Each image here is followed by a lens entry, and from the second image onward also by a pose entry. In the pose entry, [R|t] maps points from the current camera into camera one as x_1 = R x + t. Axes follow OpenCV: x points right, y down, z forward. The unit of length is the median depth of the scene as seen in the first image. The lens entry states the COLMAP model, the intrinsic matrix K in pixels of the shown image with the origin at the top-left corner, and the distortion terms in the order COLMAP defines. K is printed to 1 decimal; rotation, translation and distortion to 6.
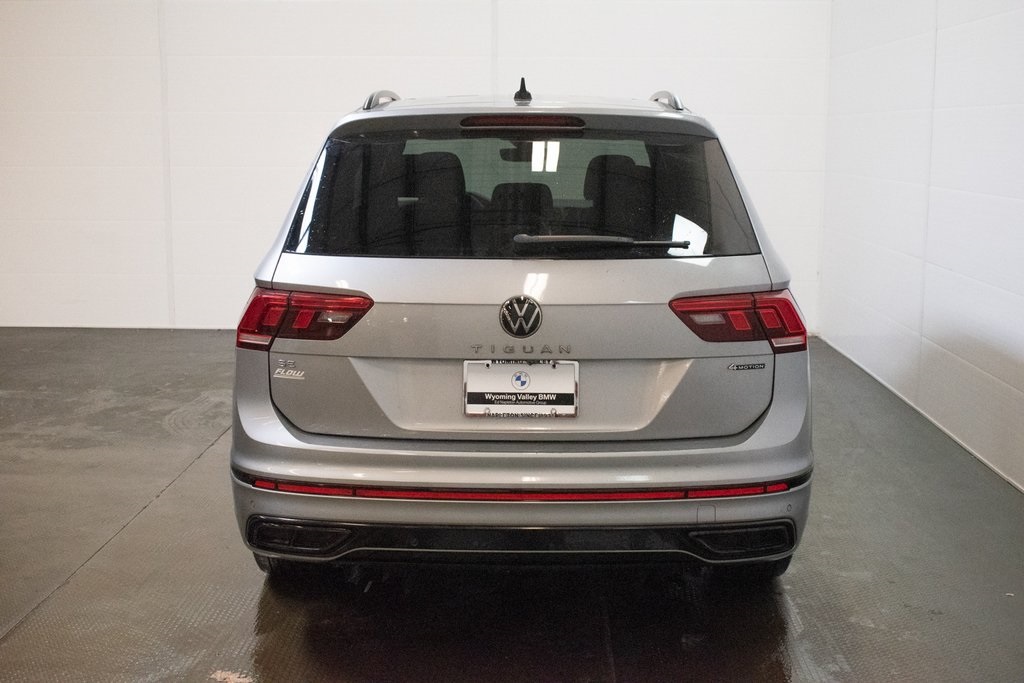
lens RADIAL K [[1221.9, 0, 512.0], [0, 1221.9, 341.5], [0, 0, 1]] dist [-0.059057, -0.009410]
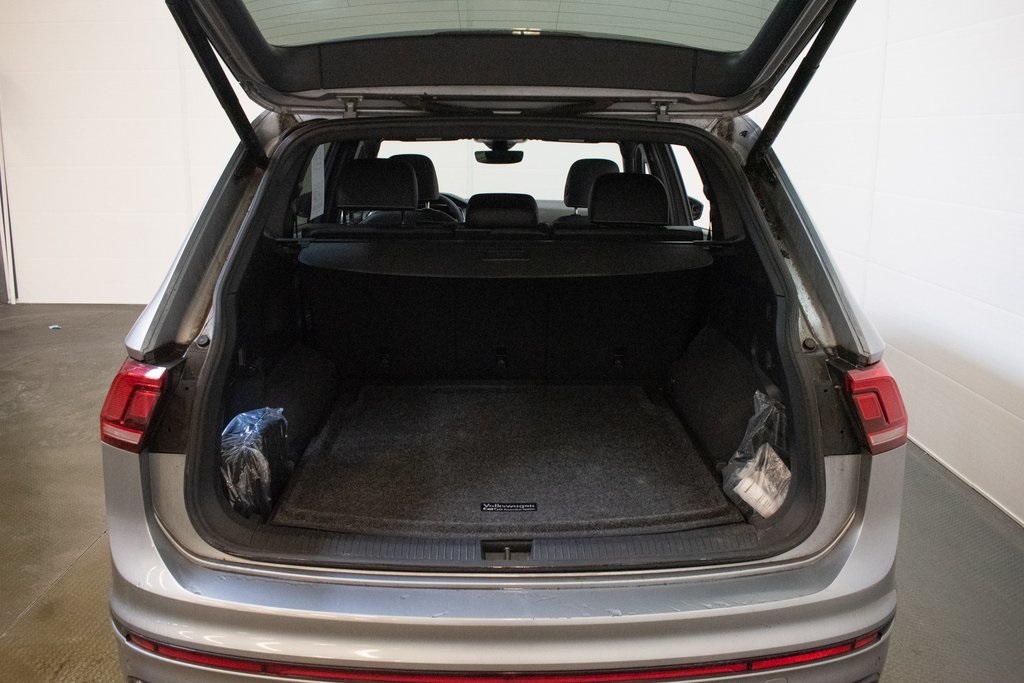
lens RADIAL K [[806.4, 0, 512.0], [0, 806.4, 341.5], [0, 0, 1]] dist [-0.099278, 0.008087]
pose [[0.999226, -0.002512, 0.039264, -0.007902], [-0.000501, 0.997066, 0.076543, -0.089314], [-0.039341, -0.076504, 0.996293, 0.561347]]
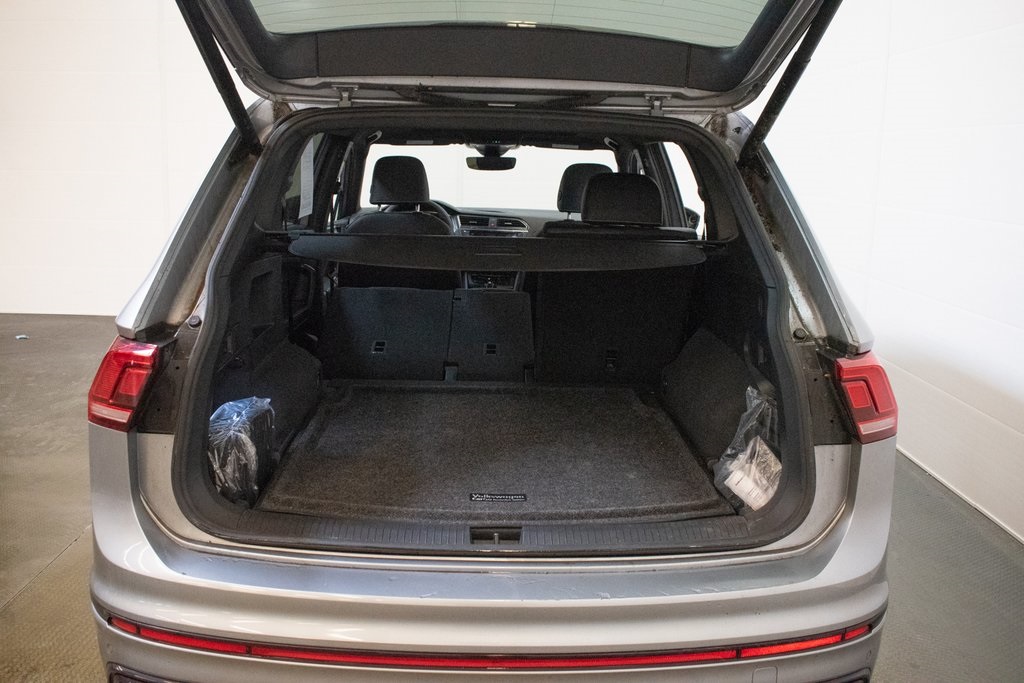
lens RADIAL K [[849.7, 0, 512.0], [0, 849.7, 341.5], [0, 0, 1]] dist [-0.091750, 0.002855]
pose [[0.998533, 0.012762, 0.052628, -0.010762], [-0.015099, 0.998907, 0.044238, -0.066929], [-0.052006, -0.044968, 0.997634, 0.532997]]
